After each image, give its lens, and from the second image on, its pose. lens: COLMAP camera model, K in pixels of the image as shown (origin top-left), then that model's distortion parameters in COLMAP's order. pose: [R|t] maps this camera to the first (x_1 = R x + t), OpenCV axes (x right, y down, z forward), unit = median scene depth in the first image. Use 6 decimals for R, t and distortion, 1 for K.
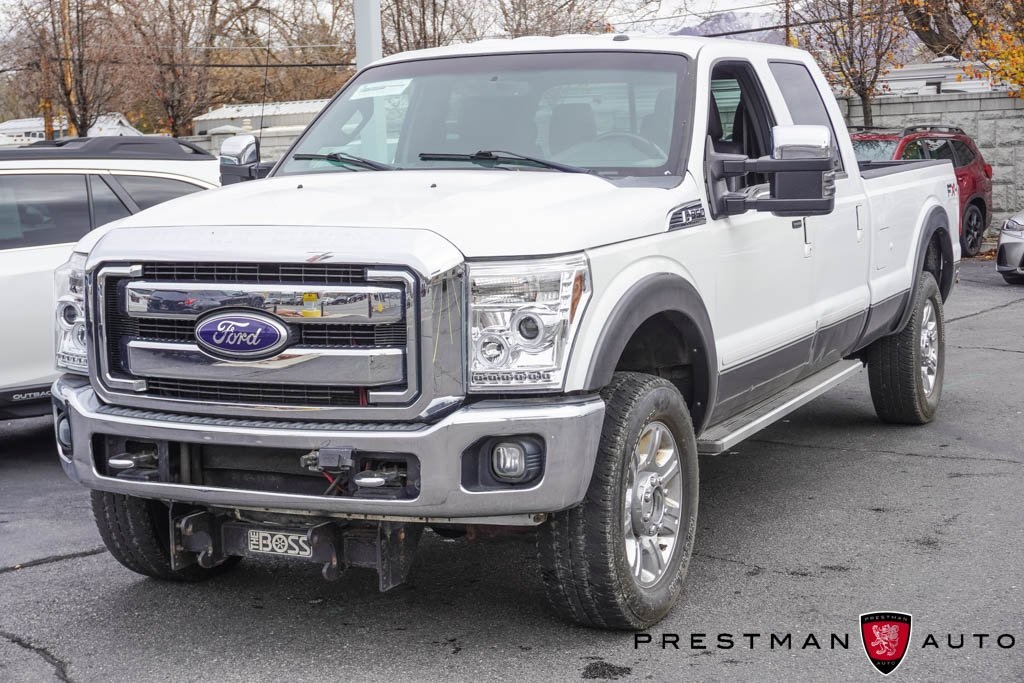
lens RADIAL K [[1779.9, 0, 512.7], [0, 1779.9, 346.5], [0, 0, 1]] dist [-0.008626, 0.000000]
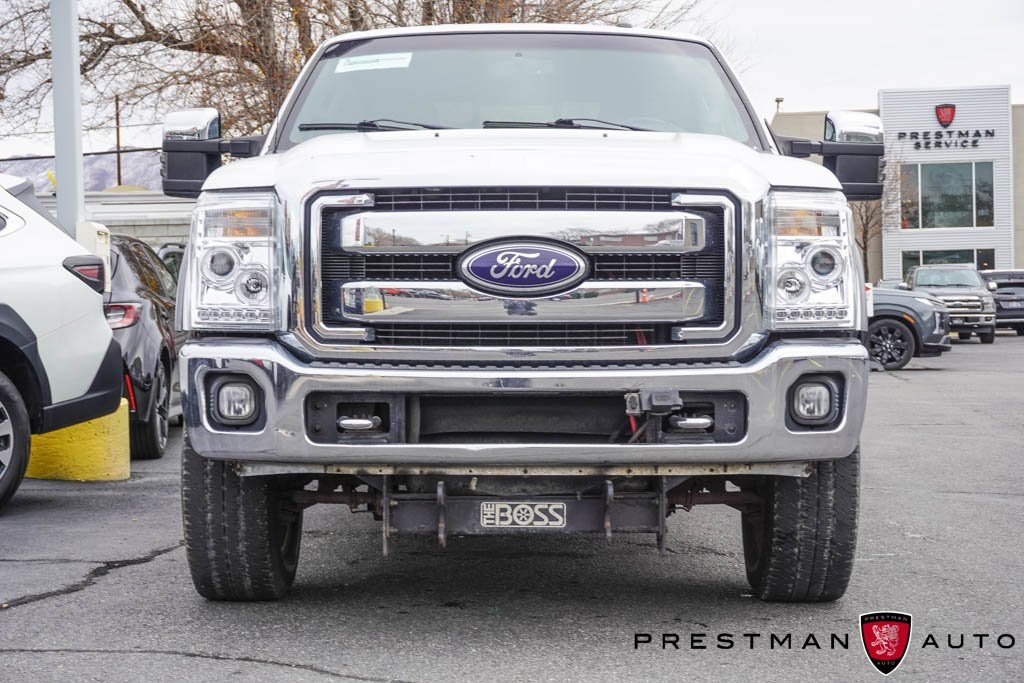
lens RADIAL K [[1855.6, 0, 511.1], [0, 1855.6, 337.3], [0, 0, 1]] dist [-0.016034, 0.000000]
pose [[0.896540, 0.011563, 0.442813, -0.565705], [0.033719, 0.994977, -0.094251, 0.114240], [-0.441678, 0.099430, 0.891647, 0.183706]]
